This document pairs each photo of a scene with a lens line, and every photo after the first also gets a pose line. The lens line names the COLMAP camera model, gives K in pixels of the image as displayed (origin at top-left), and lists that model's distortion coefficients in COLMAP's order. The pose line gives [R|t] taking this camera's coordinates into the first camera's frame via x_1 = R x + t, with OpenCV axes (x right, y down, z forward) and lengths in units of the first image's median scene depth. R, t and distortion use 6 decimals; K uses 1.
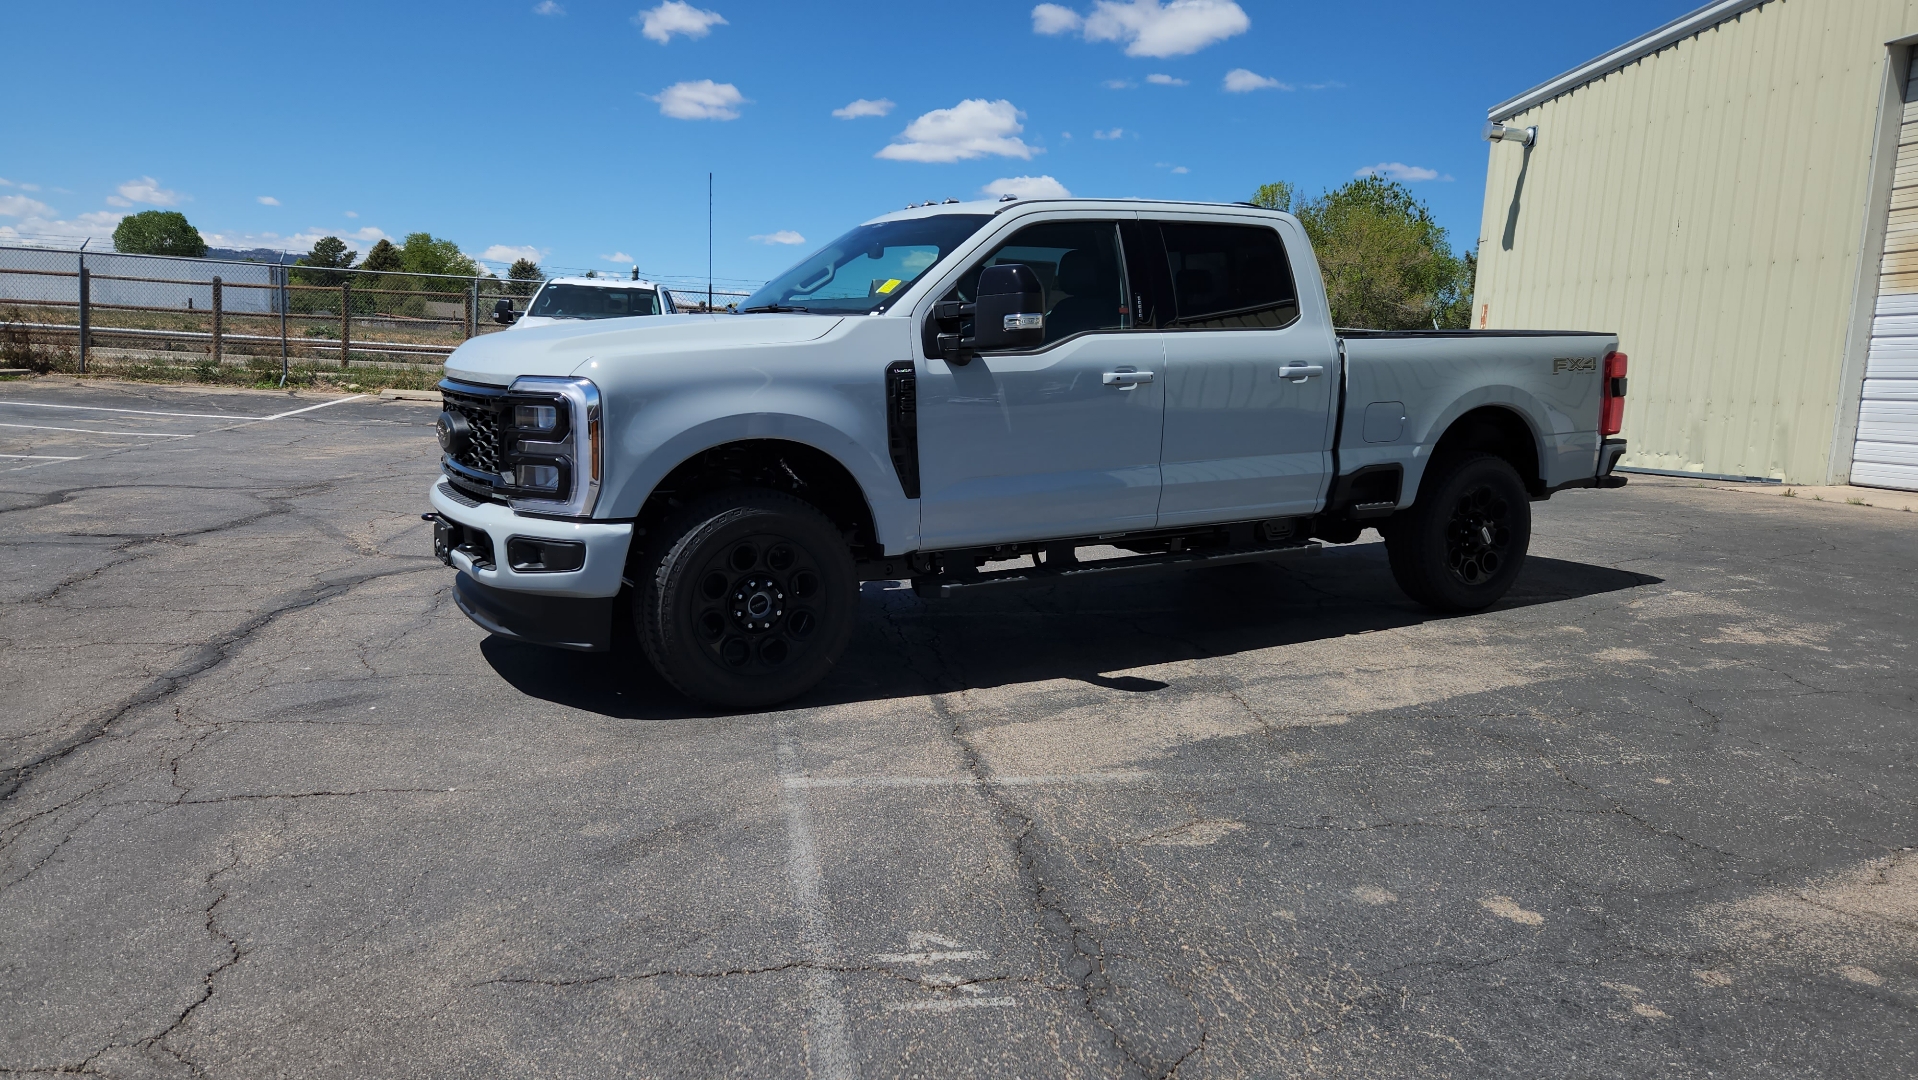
lens RADIAL K [[1271.9, 0, 925.1], [0, 1271.9, 539.0], [0, 0, 1]] dist [0.073640, -0.058182]
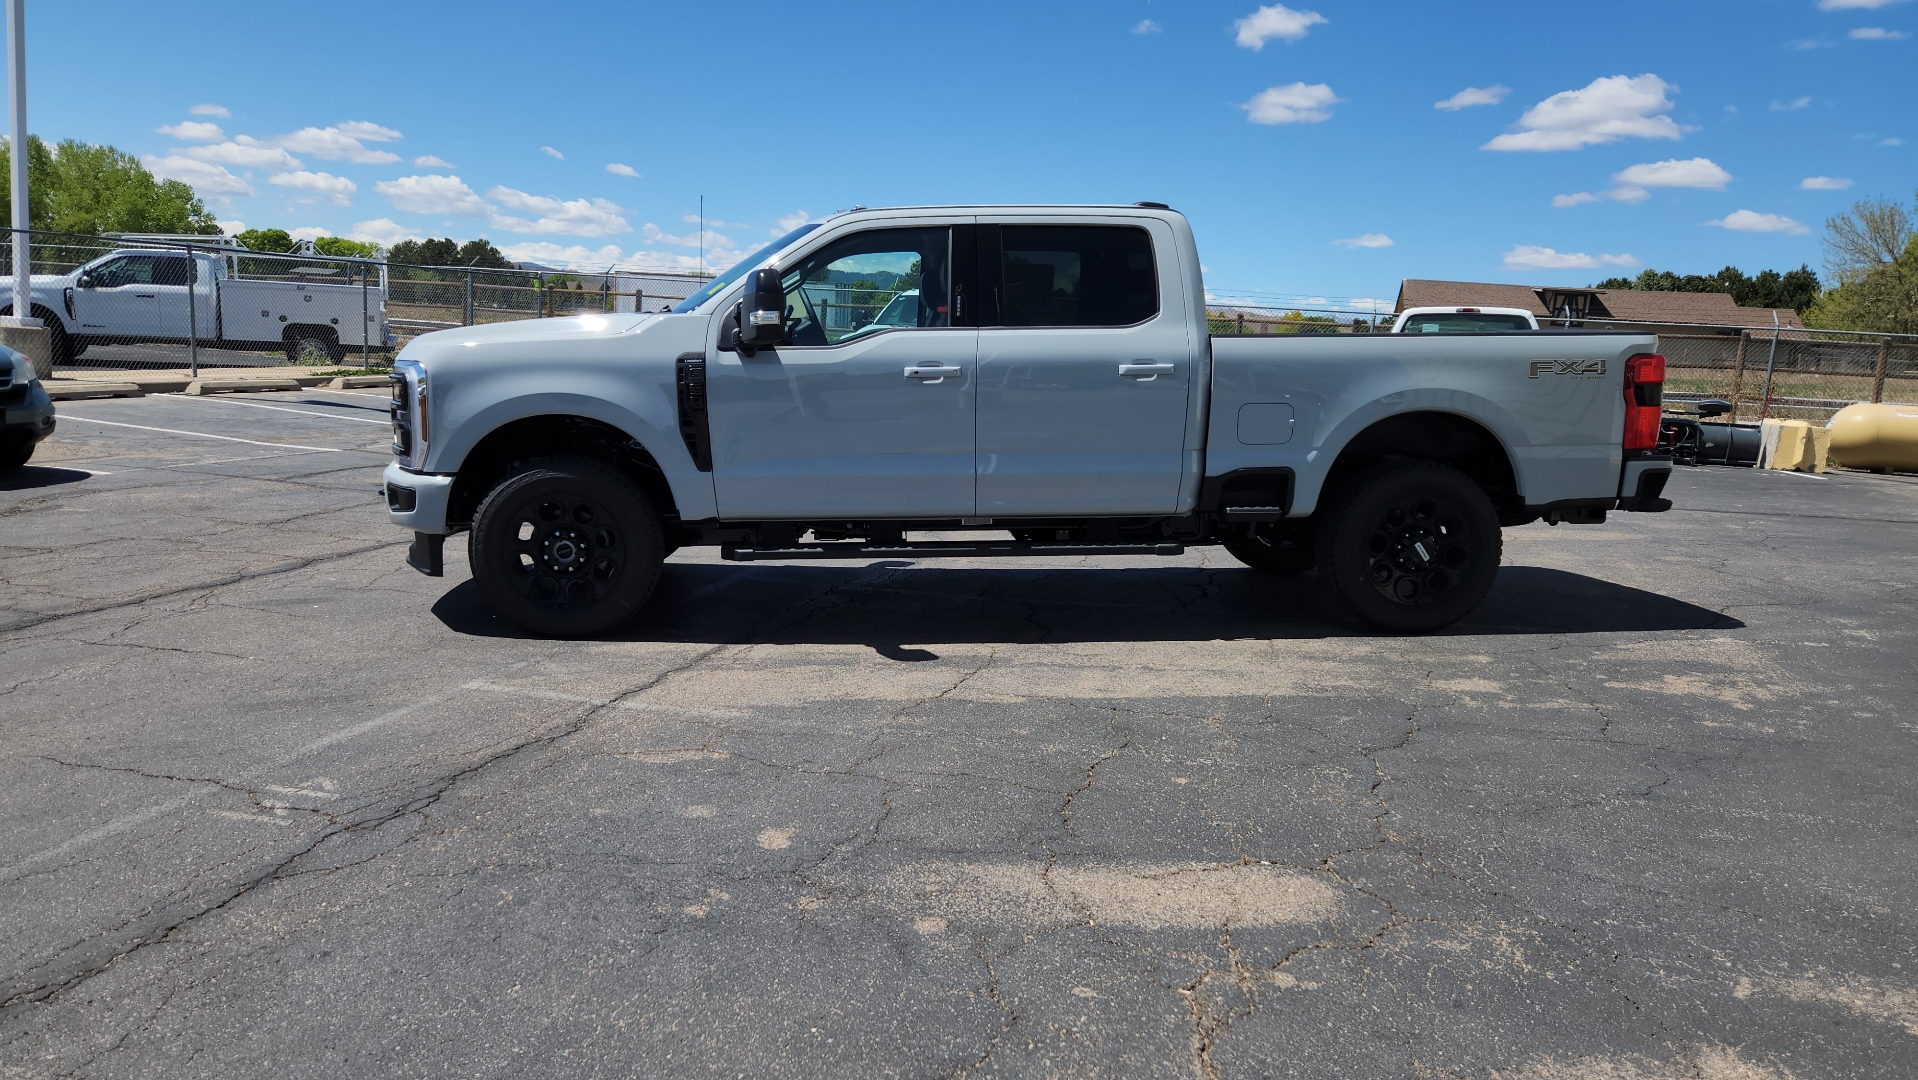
lens RADIAL K [[1279.7, 0, 933.6], [0, 1279.7, 539.4], [0, 0, 1]] dist [0.074732, -0.060920]
pose [[0.910439, 0.064502, -0.408583, 0.614598], [-0.067861, 0.997675, 0.006288, 0.007609], [0.408039, 0.022002, 0.912699, 0.019450]]
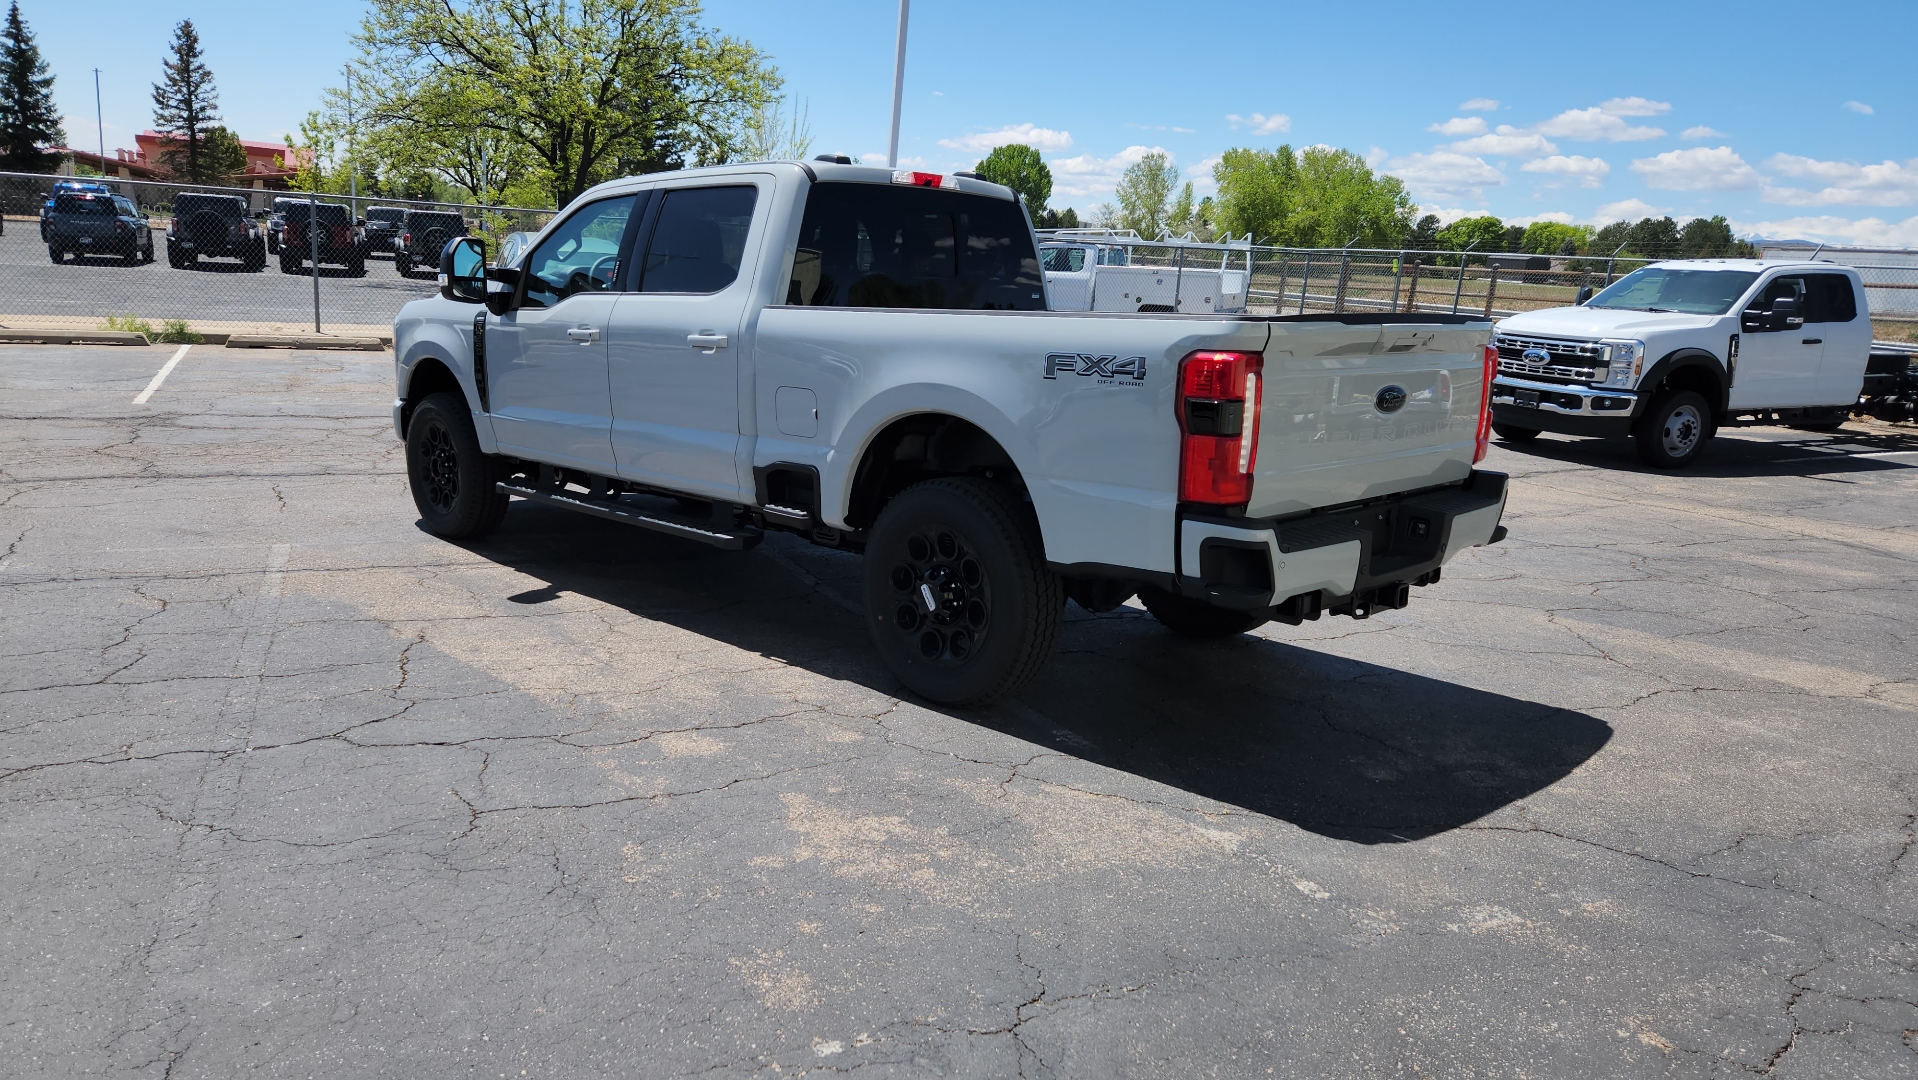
lens RADIAL K [[1280.7, 0, 926.5], [0, 1280.7, 544.3], [0, 0, 1]] dist [0.077662, -0.065004]
pose [[0.266758, 0.180506, -0.946709, 1.356667], [-0.181598, 0.974123, 0.134563, -0.155575], [0.946500, 0.136025, 0.292635, 0.986962]]
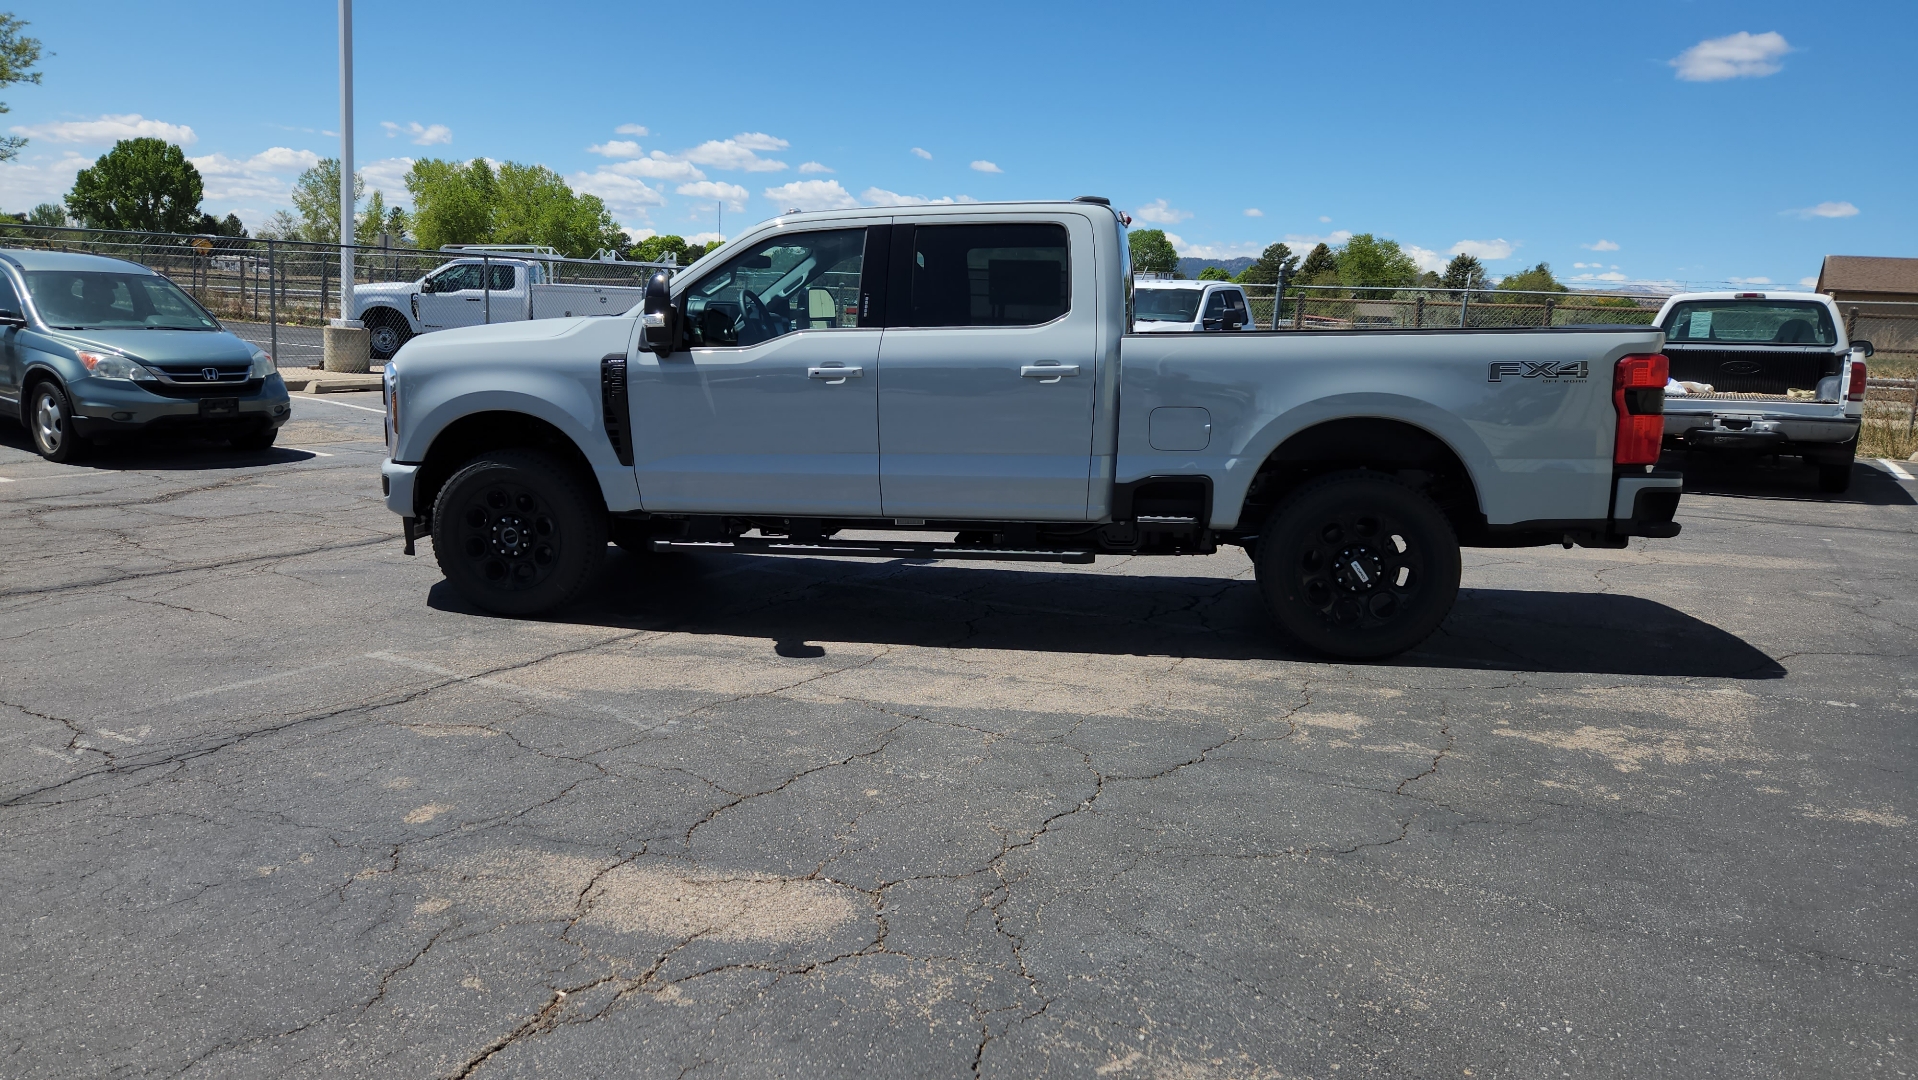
lens RADIAL K [[1281.9, 0, 932.3], [0, 1281.9, 531.9], [0, 0, 1]] dist [0.074042, -0.059411]
pose [[0.766725, 0.095451, -0.634841, 0.937292], [-0.099065, 0.994632, 0.029901, -0.032637], [0.634287, 0.039964, 0.772064, 0.216672]]
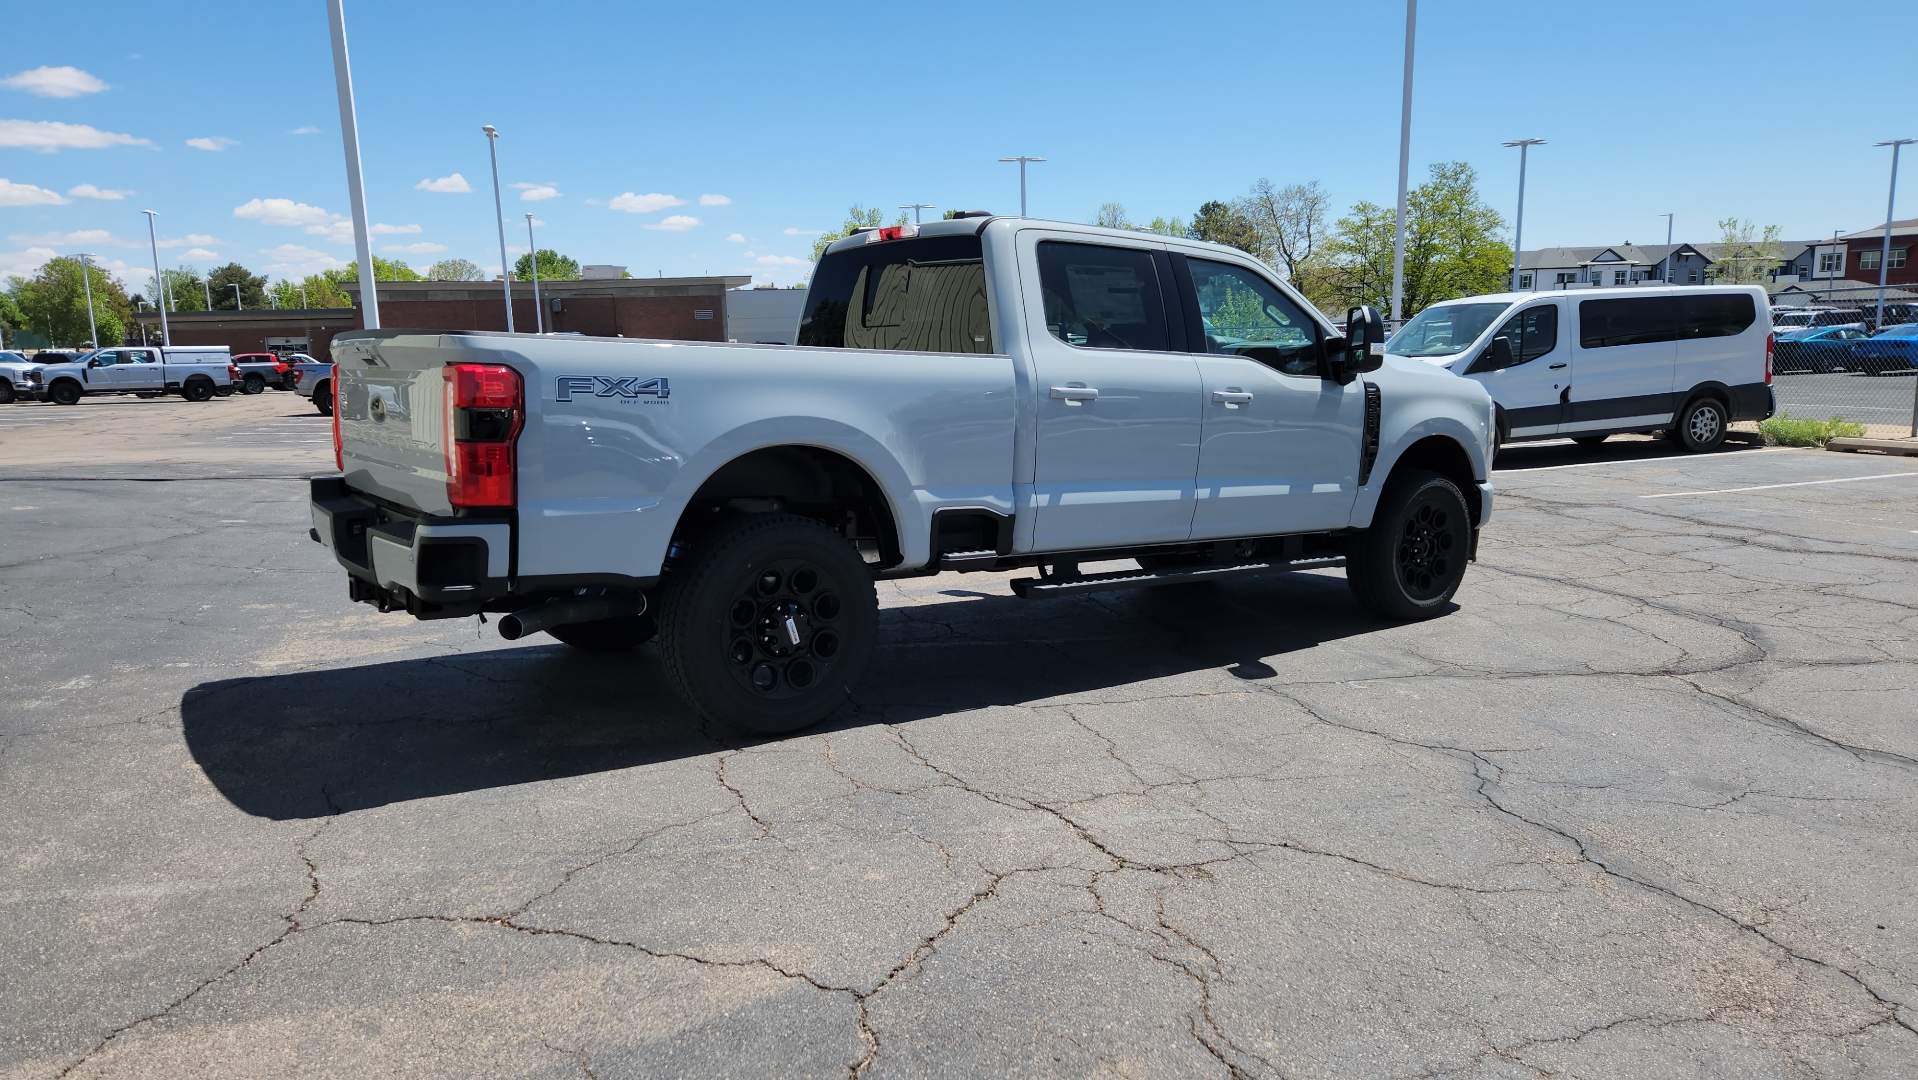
lens RADIAL K [[1281.9, 0, 948.9], [0, 1281.9, 547.5], [0, 0, 1]] dist [0.076652, -0.065106]
pose [[-0.993177, -0.010106, -0.116176, 0.353318], [-0.043497, 0.956446, 0.288650, -0.372322], [0.108199, 0.291733, -0.950360, 2.413870]]
